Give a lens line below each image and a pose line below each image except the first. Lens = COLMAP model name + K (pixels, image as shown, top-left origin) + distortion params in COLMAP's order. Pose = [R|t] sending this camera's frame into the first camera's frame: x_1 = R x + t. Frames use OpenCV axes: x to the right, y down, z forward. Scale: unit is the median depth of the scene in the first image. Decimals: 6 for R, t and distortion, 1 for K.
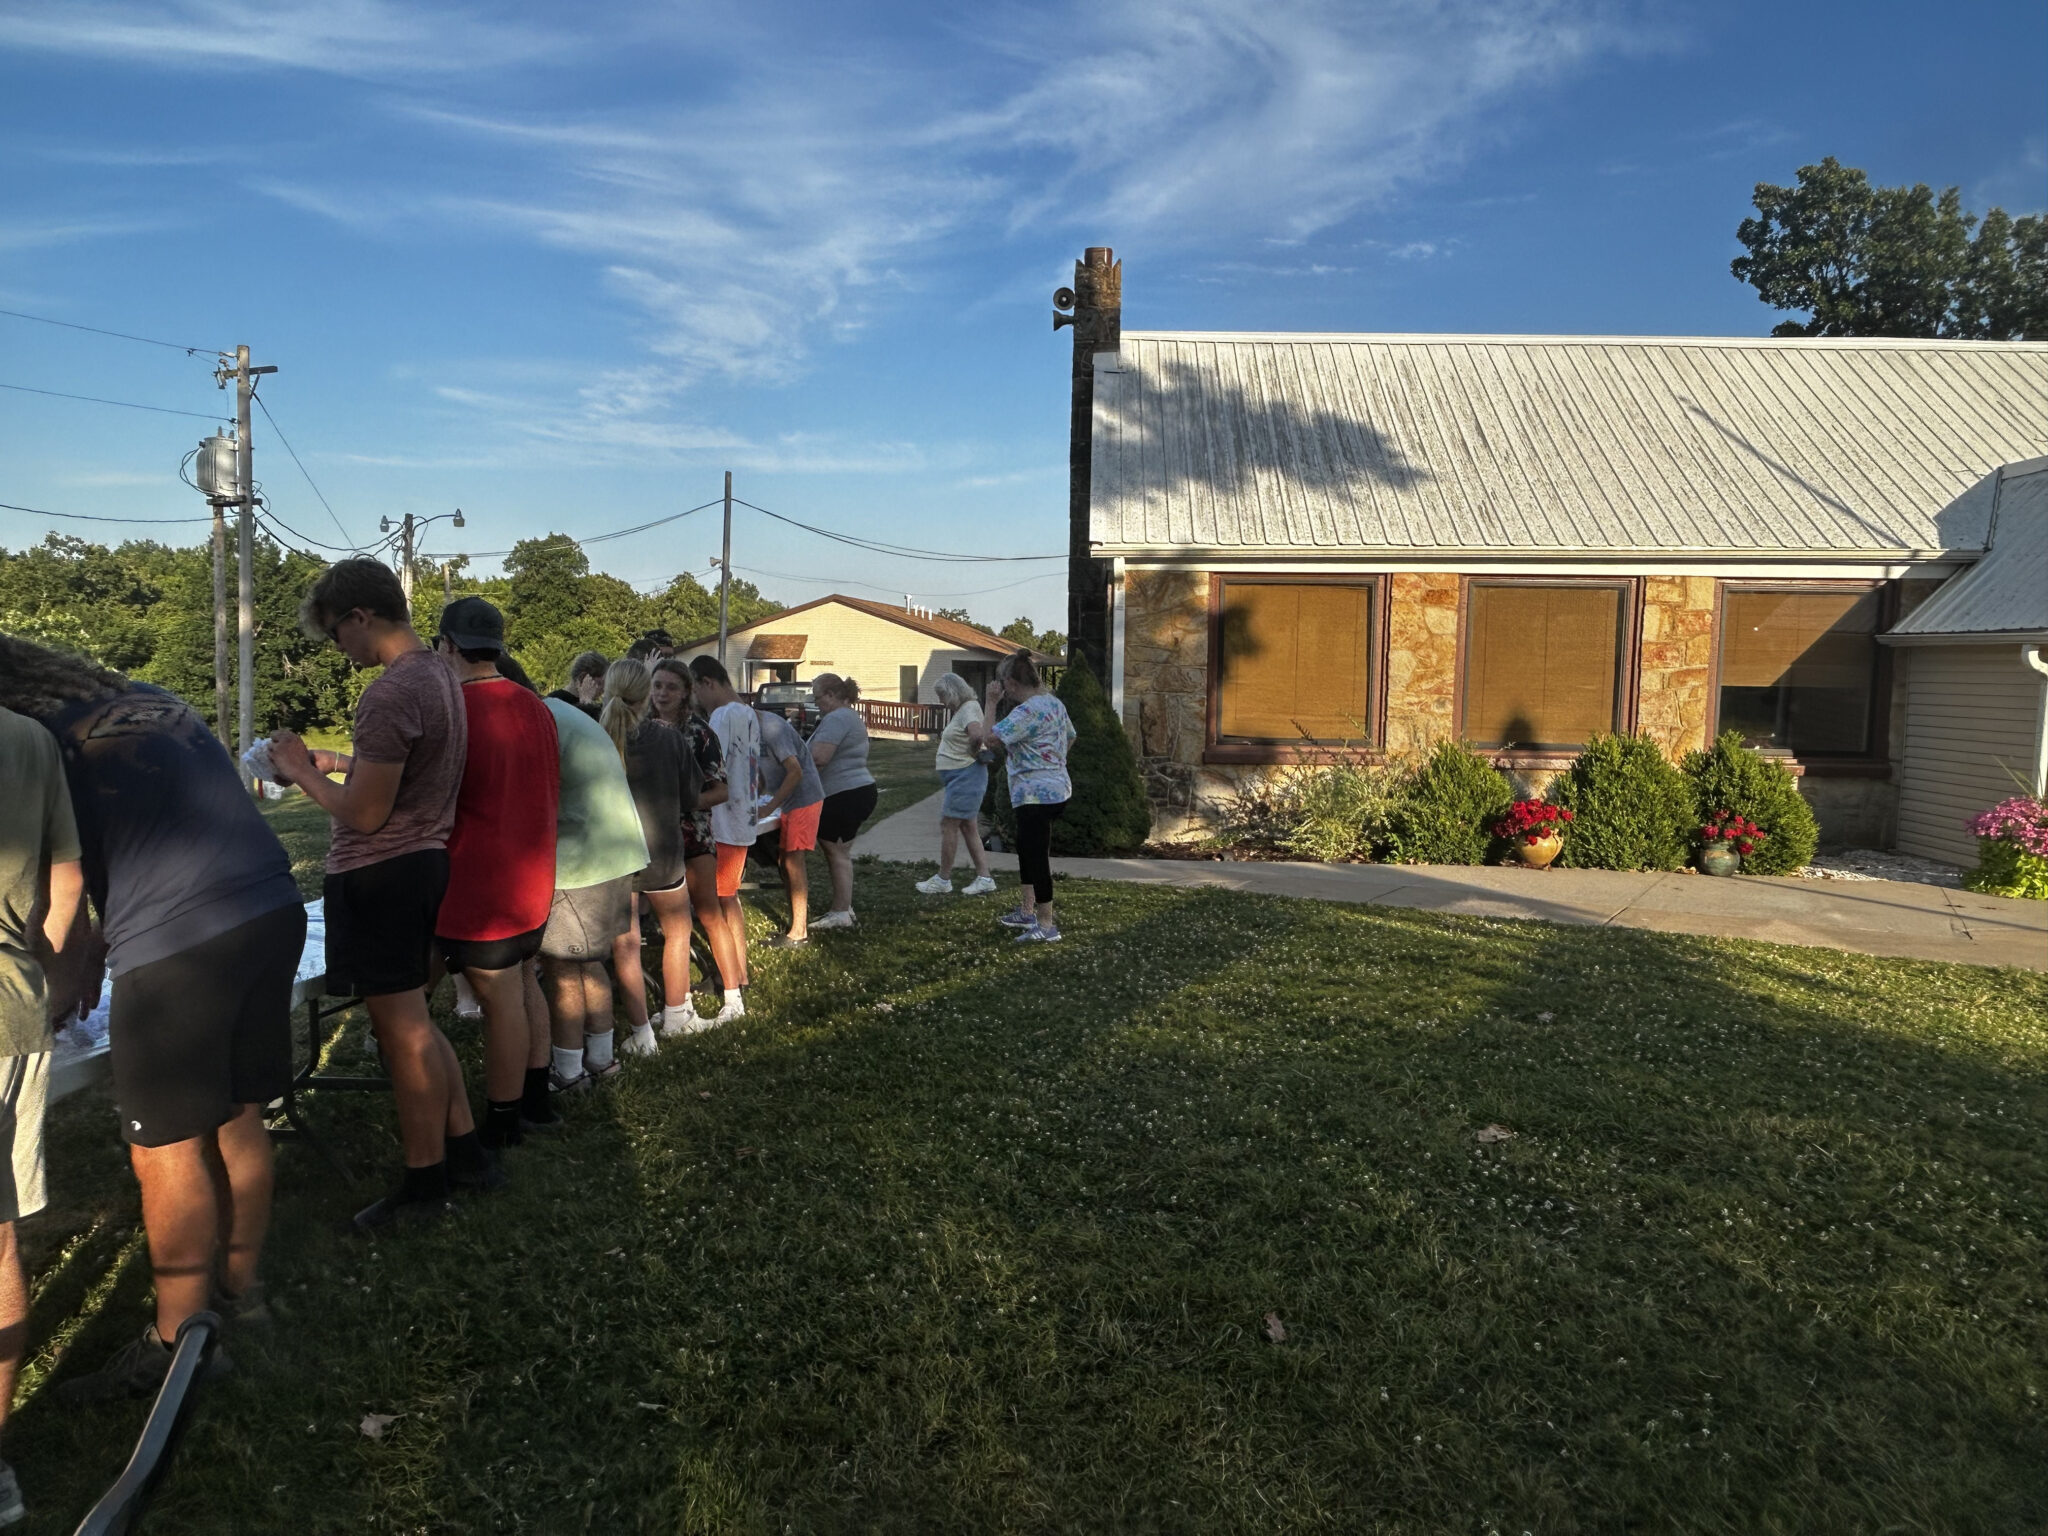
lens RADIAL K [[1386.7, 0, 1032.6], [0, 1386.7, 780.0], [0, 0, 1]] dist [-0.011516, -0.010345]
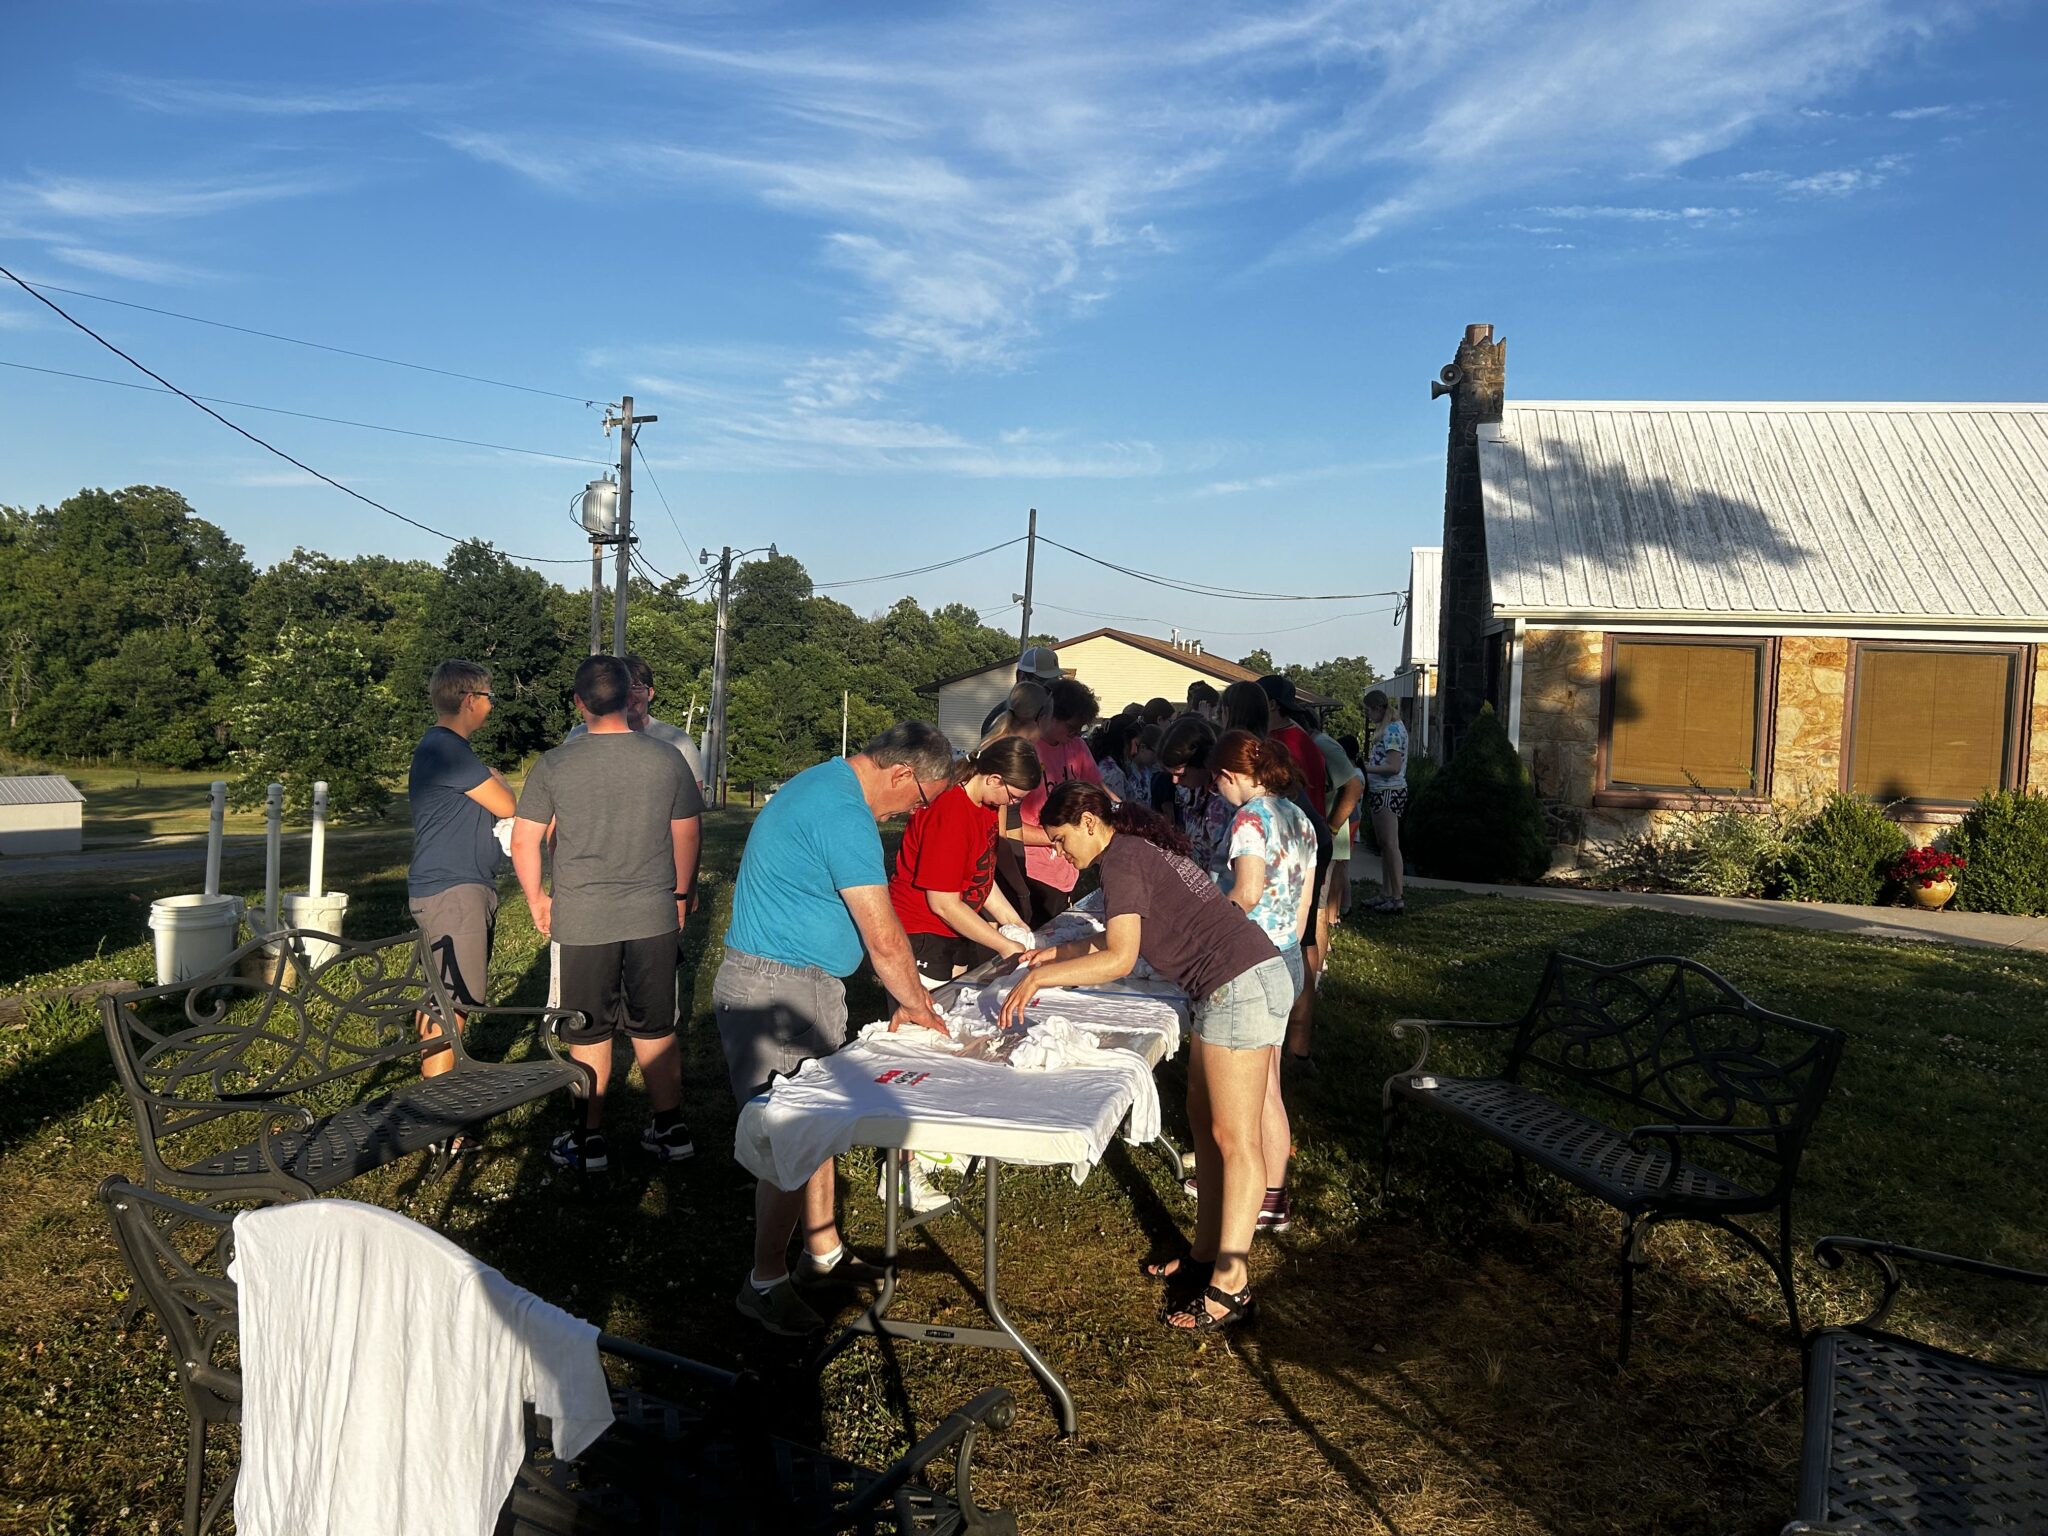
lens RADIAL K [[1571.6, 0, 1013.2], [0, 1571.6, 761.4], [0, 0, 1]] dist [0.015659, -0.017024]
pose [[0.988908, 0.028790, -0.145715, -0.138307], [-0.035001, 0.998577, -0.040239, 0.017128], [0.144349, 0.044893, 0.988508, -0.273013]]
